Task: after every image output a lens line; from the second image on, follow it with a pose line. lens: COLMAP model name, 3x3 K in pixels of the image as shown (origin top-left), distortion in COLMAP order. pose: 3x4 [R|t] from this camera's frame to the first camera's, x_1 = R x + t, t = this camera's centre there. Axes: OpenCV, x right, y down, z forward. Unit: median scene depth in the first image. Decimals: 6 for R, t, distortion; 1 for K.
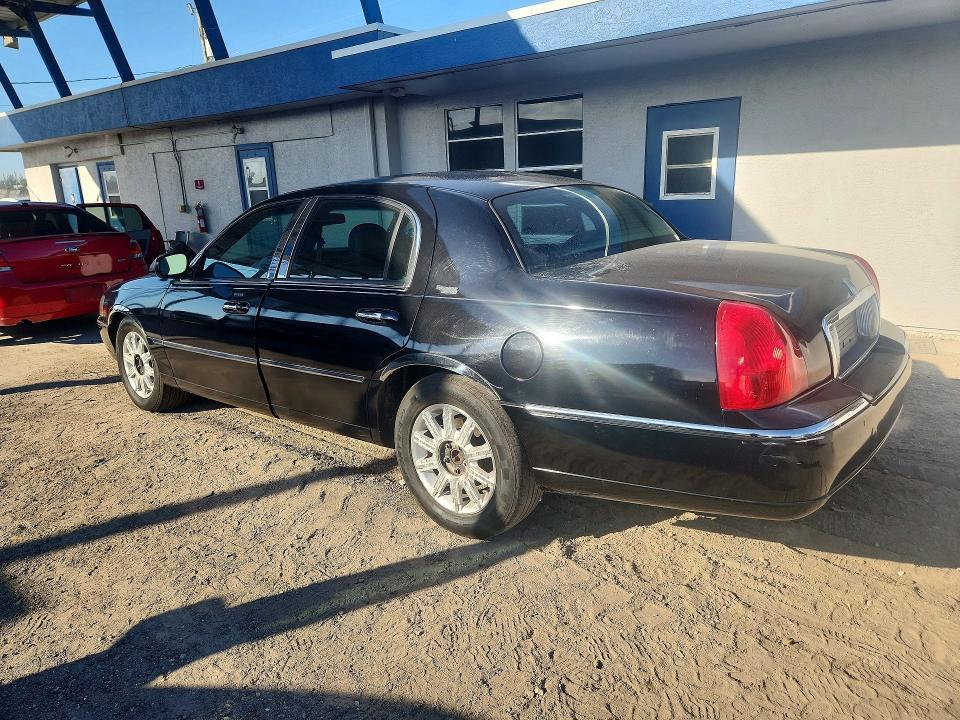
lens RADIAL K [[630.0, 0, 479.1], [0, 630.0, 359.6], [0, 0, 1]] dist [0.012062, 0.005614]
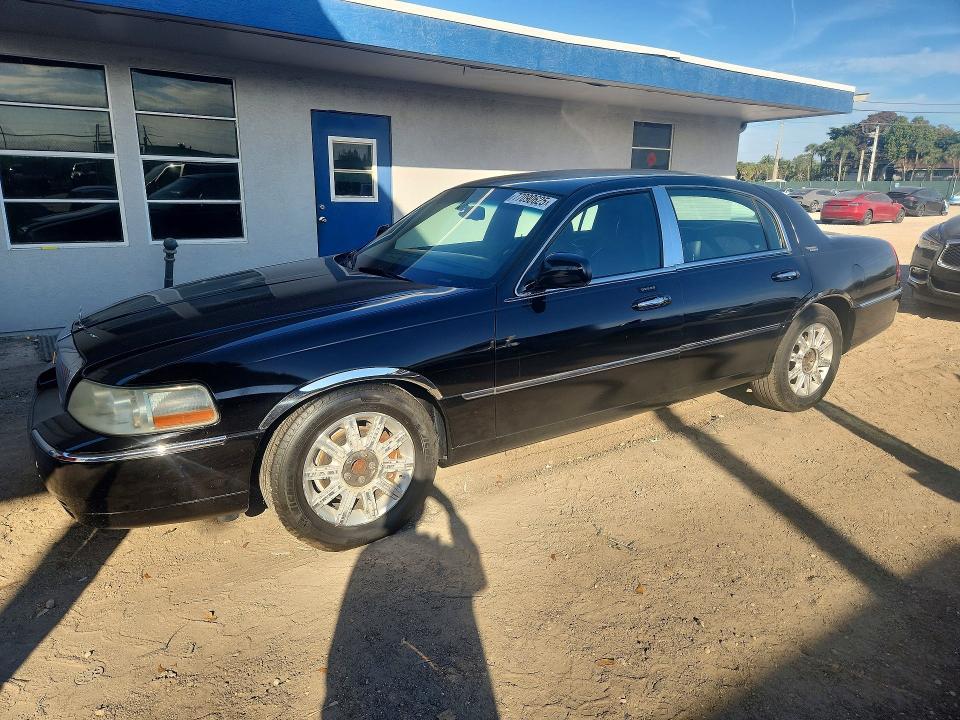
lens RADIAL K [[630.0, 0, 477.0], [0, 630.0, 363.5], [0, 0, 1]] dist [0.012062, 0.005614]
pose [[0.327102, -0.212098, 0.920879, -0.681013], [0.221601, 0.964530, 0.143438, -0.094944], [-0.918639, 0.157149, 0.362501, 0.461480]]
